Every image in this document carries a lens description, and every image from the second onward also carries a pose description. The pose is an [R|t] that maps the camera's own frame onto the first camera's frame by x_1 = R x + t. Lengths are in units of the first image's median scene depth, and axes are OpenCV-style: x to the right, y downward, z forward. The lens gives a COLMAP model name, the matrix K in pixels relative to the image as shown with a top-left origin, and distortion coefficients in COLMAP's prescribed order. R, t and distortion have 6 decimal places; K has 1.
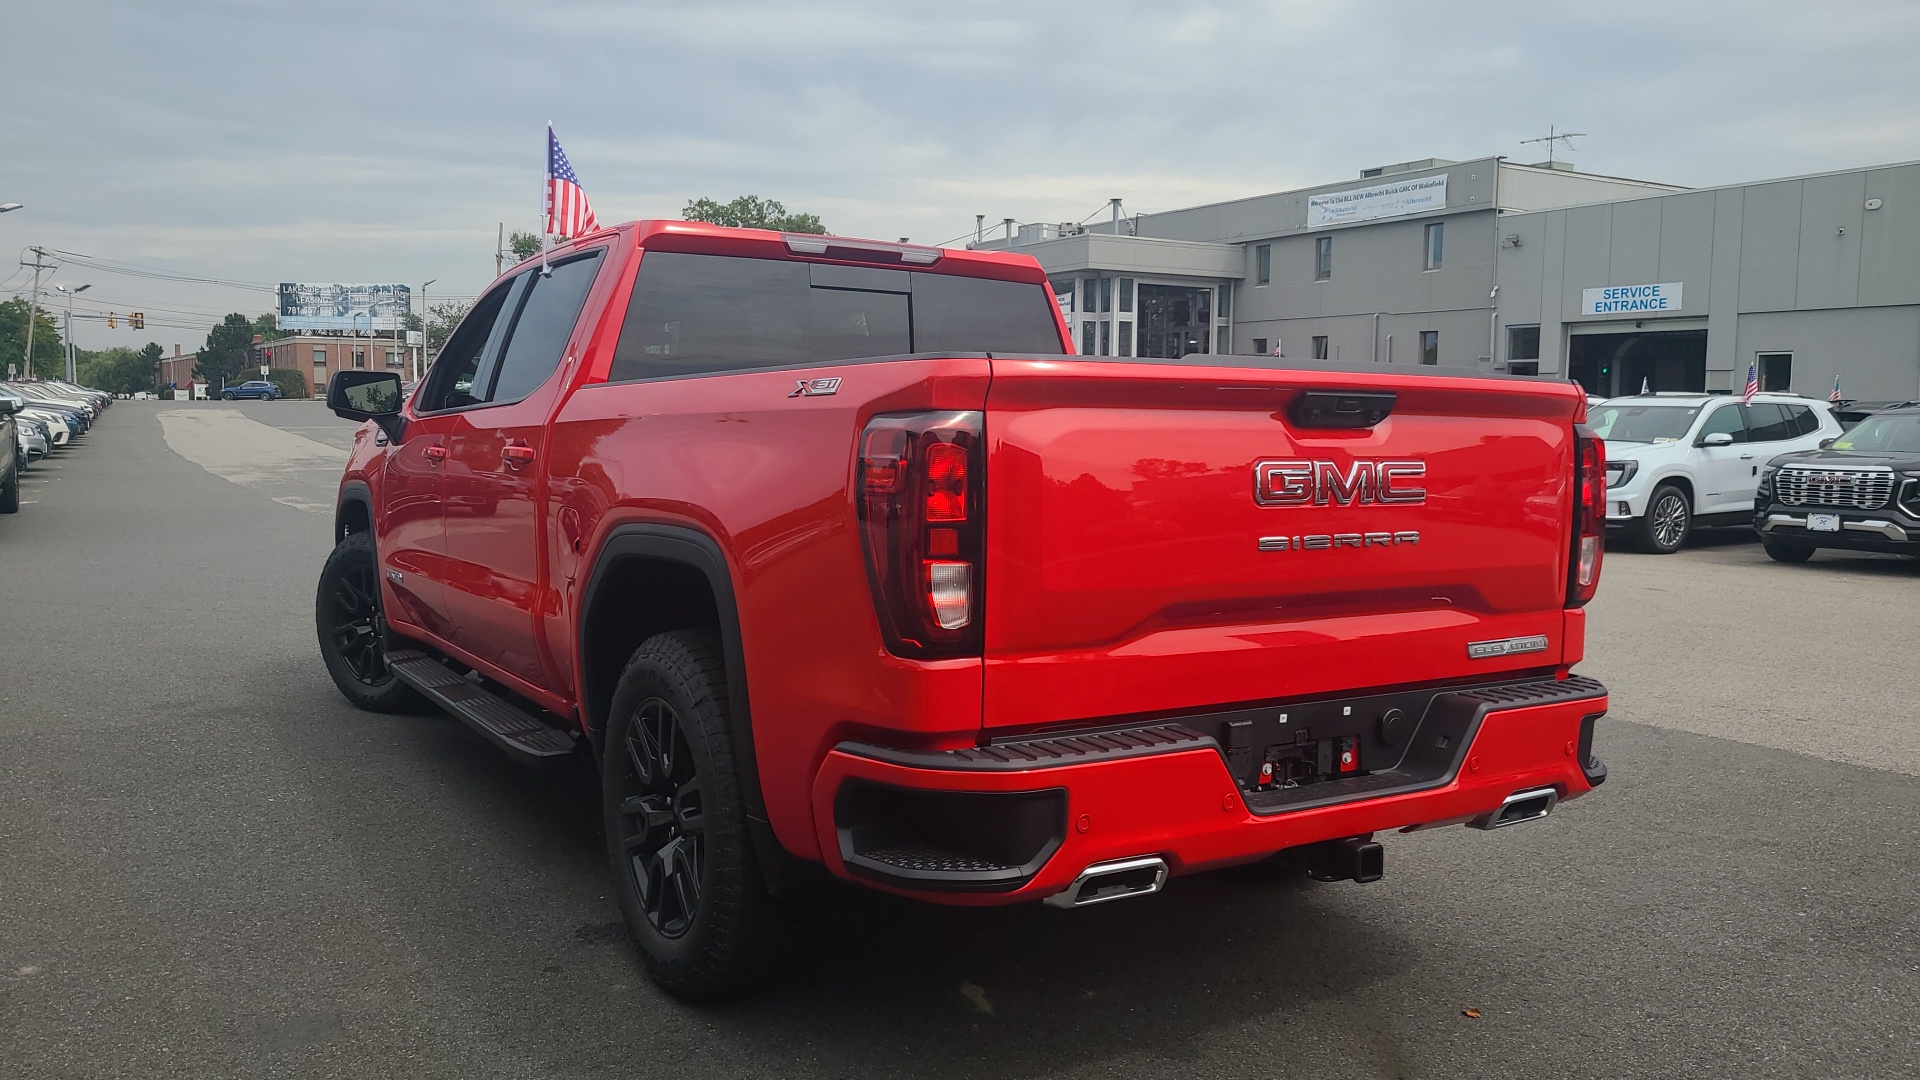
lens RADIAL K [[1446.1, 0, 942.6], [0, 1446.1, 513.0], [0, 0, 1]] dist [0.037114, -0.003271]
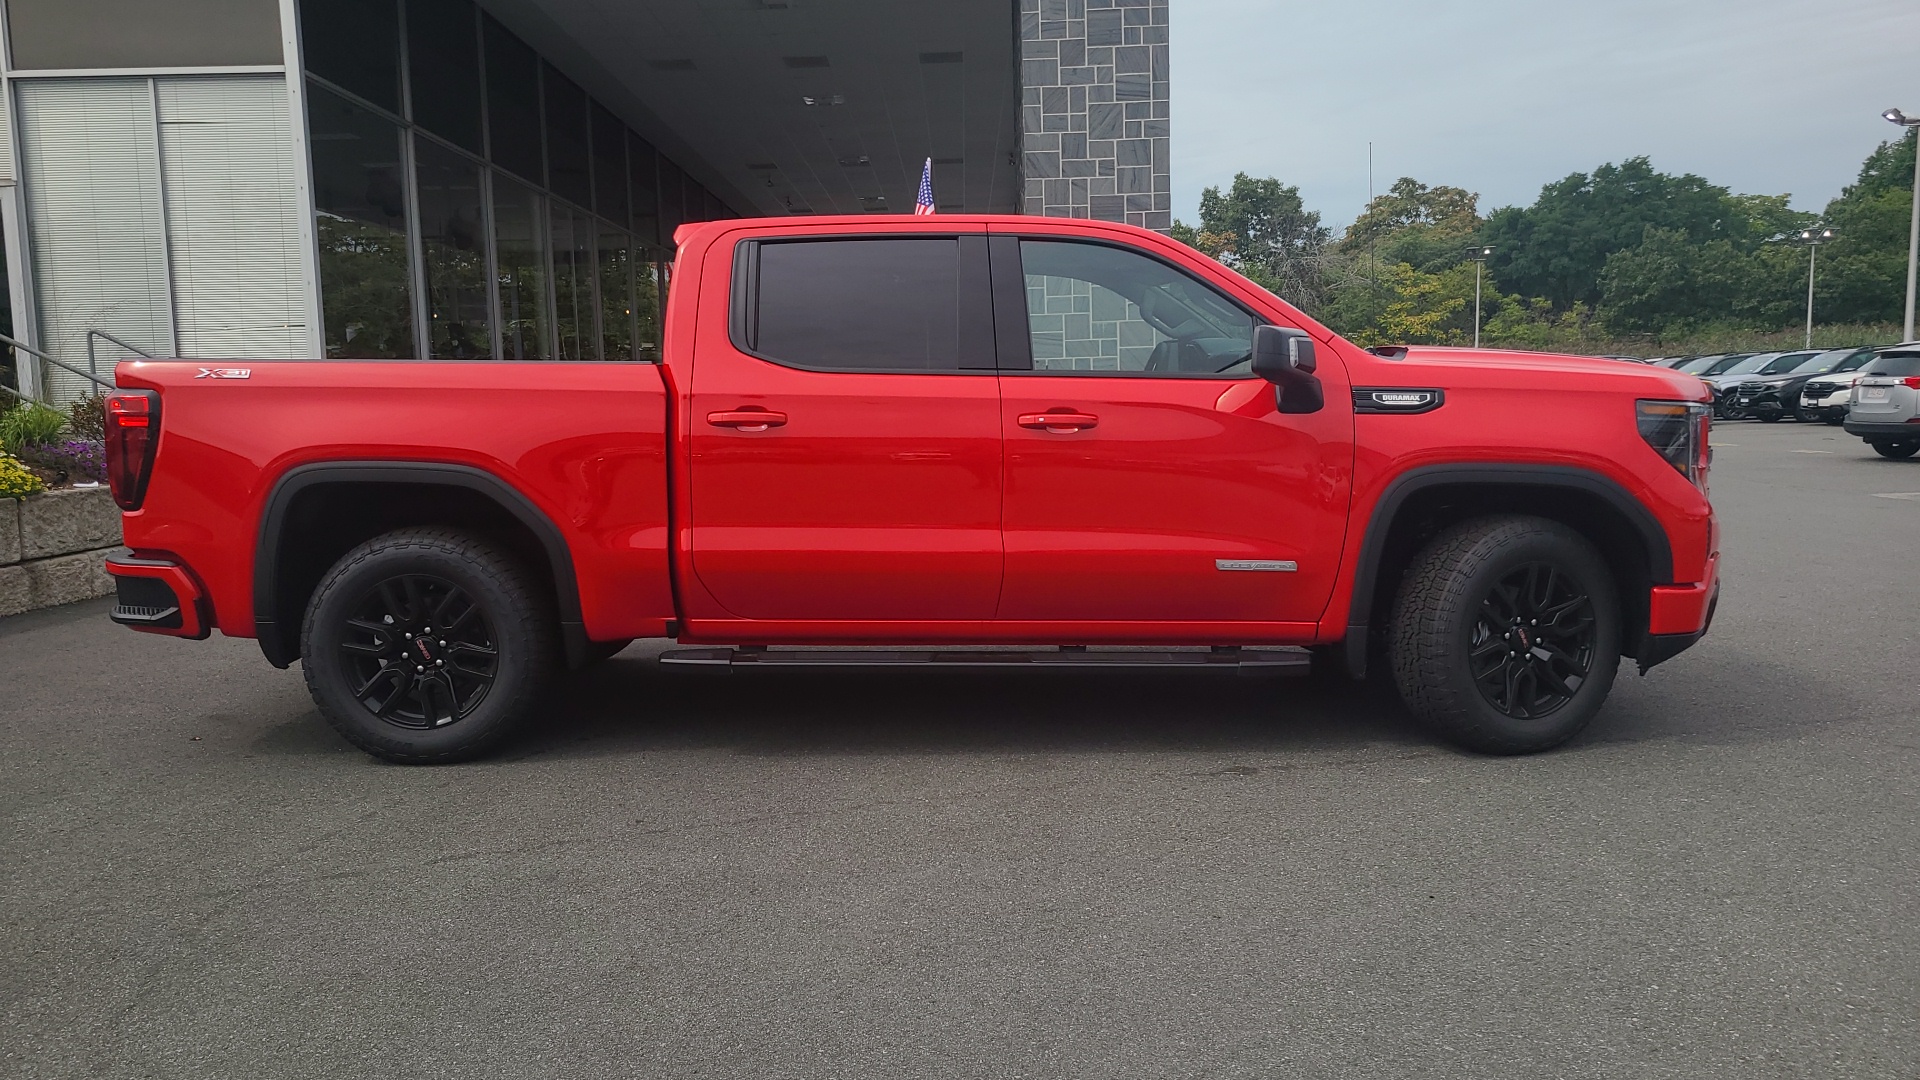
lens RADIAL K [[1417.5, 0, 911.3], [0, 1417.5, 536.1], [0, 0, 1]] dist [0.053322, -0.008641]
pose [[-0.551398, 0.084543, -0.829947, 0.906413], [-0.042128, 0.990761, 0.128913, -0.098683], [0.833178, 0.106046, -0.542742, 1.838431]]
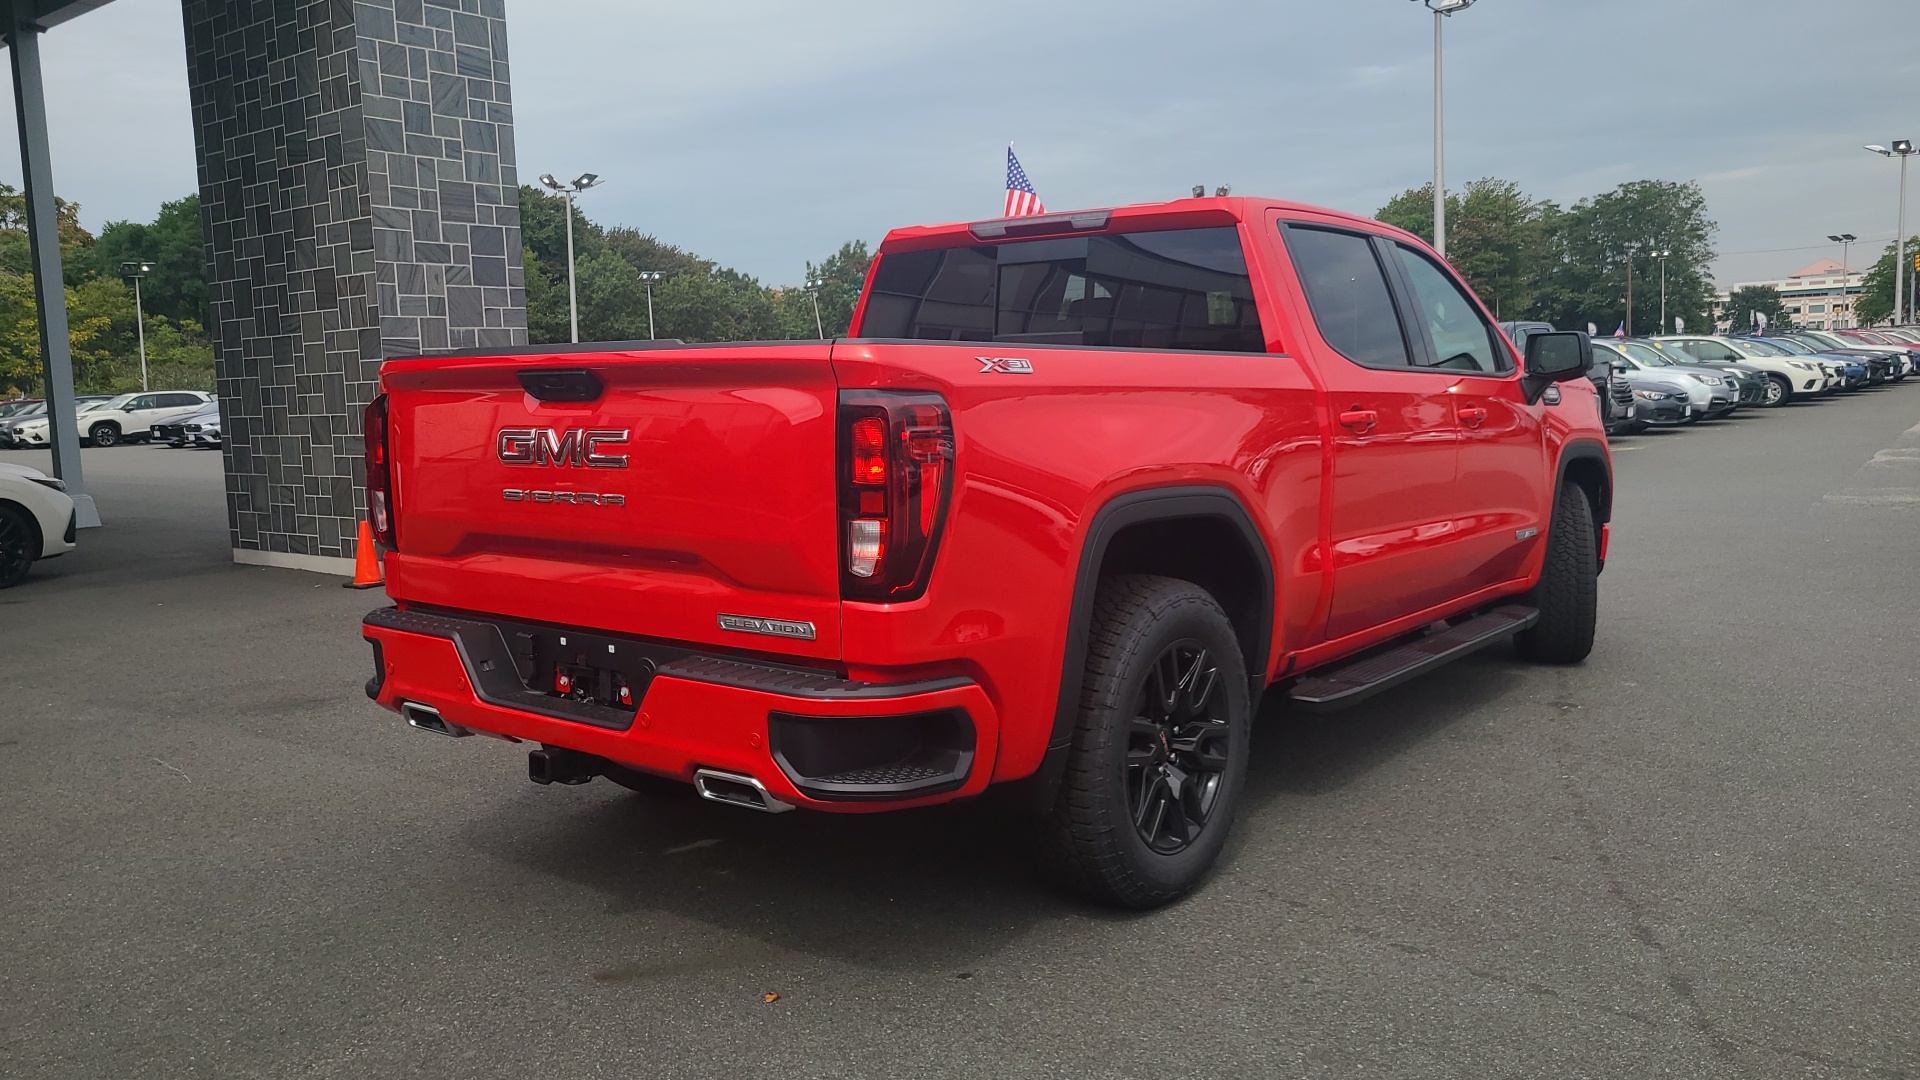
lens RADIAL K [[1444.9, 0, 908.8], [0, 1444.9, 519.3], [0, 0, 1]] dist [0.059854, -0.043013]
pose [[0.328296, 0.068377, -0.942097, 0.921702], [-0.029354, 0.997633, 0.062178, -0.027709], [0.944119, 0.007242, 0.329527, 0.548495]]
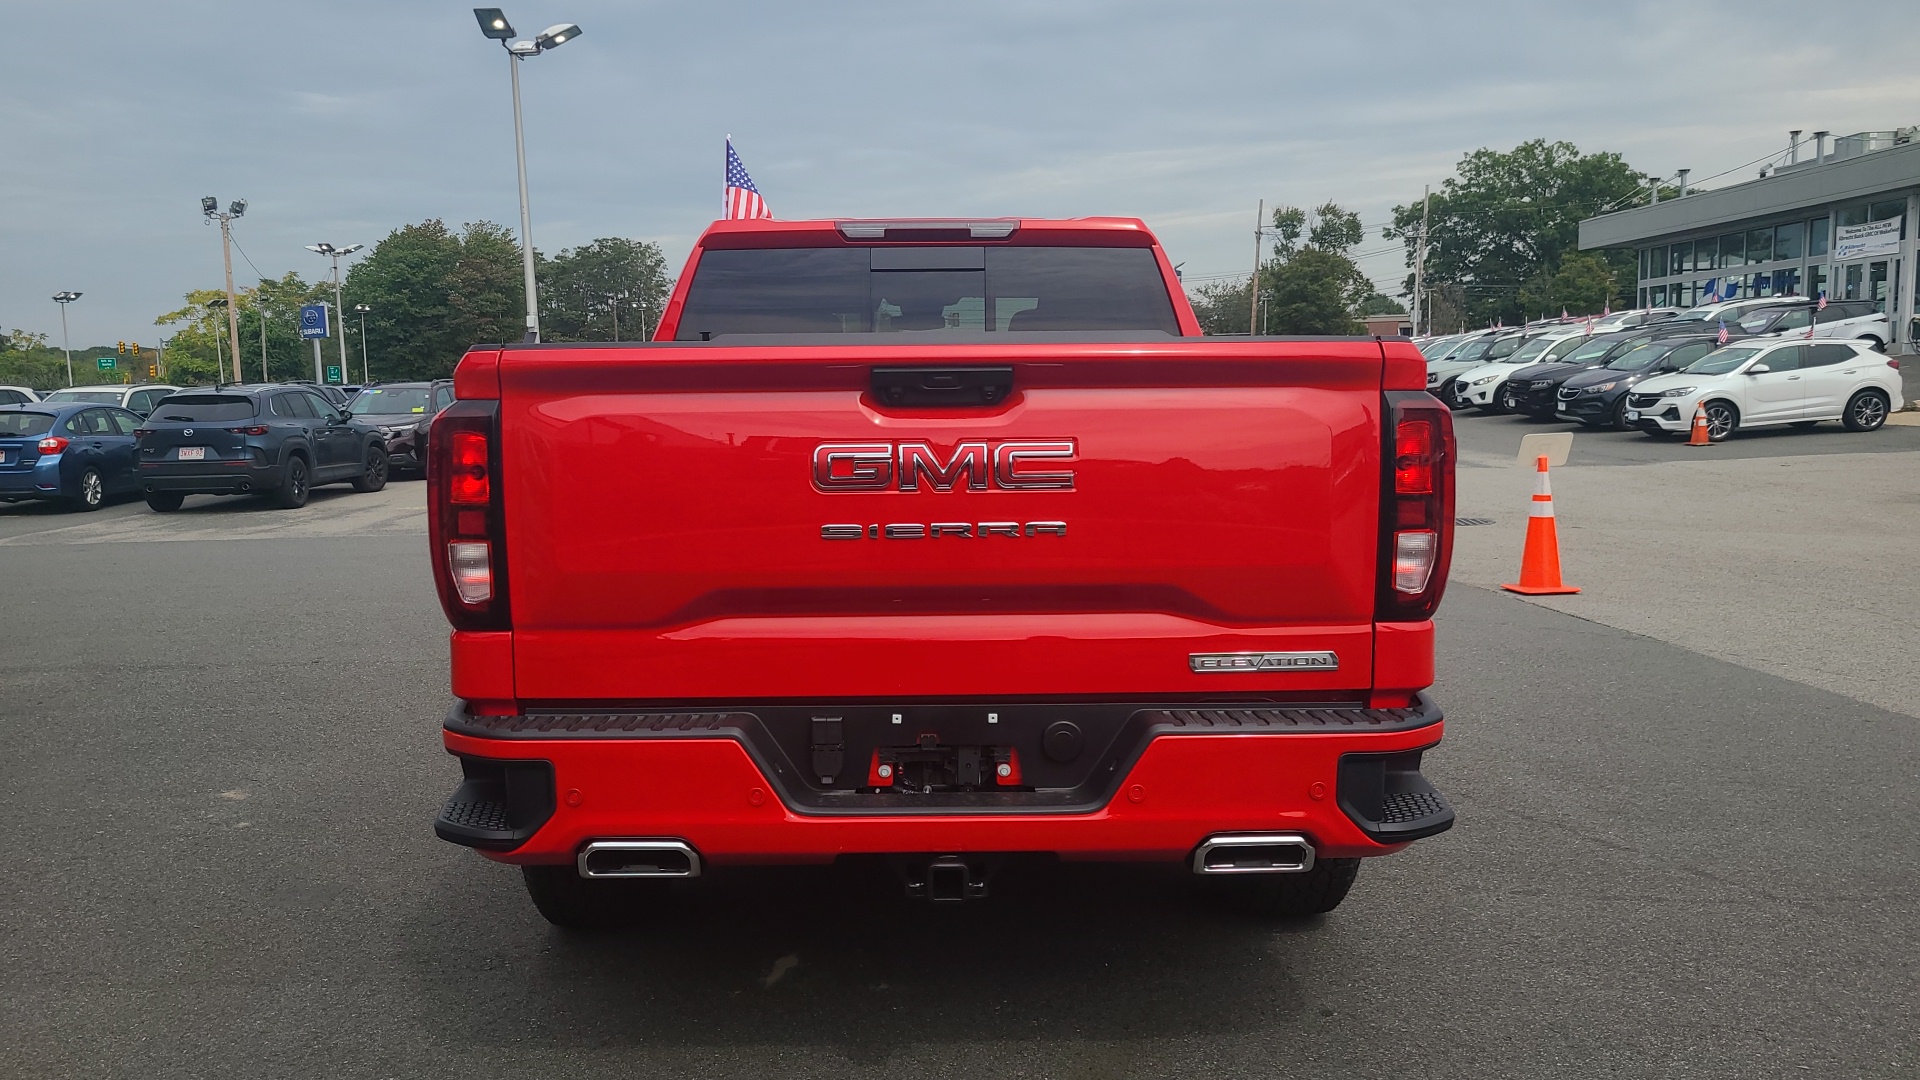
lens RADIAL K [[1444.5, 0, 918.0], [0, 1444.5, 541.8], [0, 0, 1]] dist [0.062187, -0.045319]
pose [[0.852826, 0.026173, -0.521538, 0.458967], [-0.006469, 0.999196, 0.039566, -0.005979], [0.522154, -0.030369, 0.852310, 0.135858]]
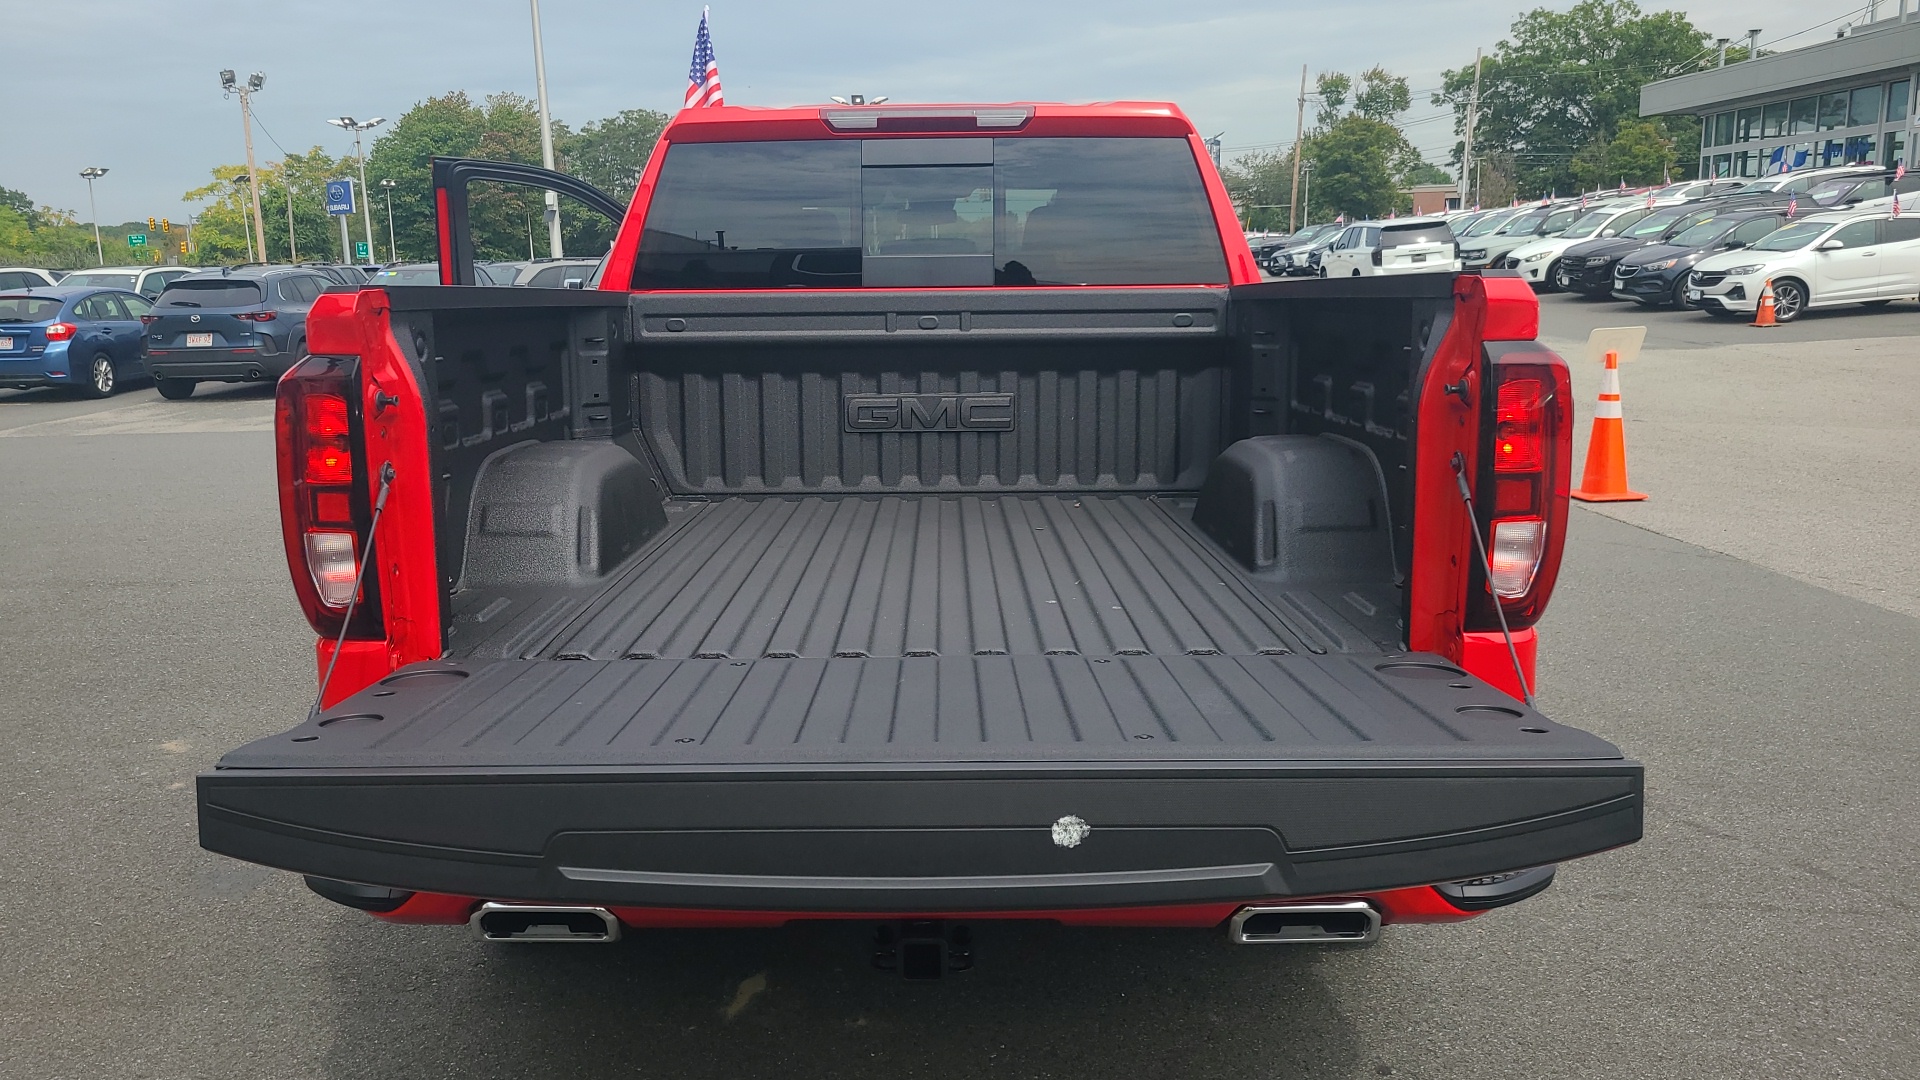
lens RADIAL K [[1444.9, 0, 908.8], [0, 1444.9, 519.3], [0, 0, 1]] dist [0.059854, -0.043013]
pose [[0.837709, 0.064360, -0.542311, 0.413627], [-0.005481, 0.993972, 0.109495, -0.038035], [0.546089, -0.088752, 0.833013, 0.247797]]
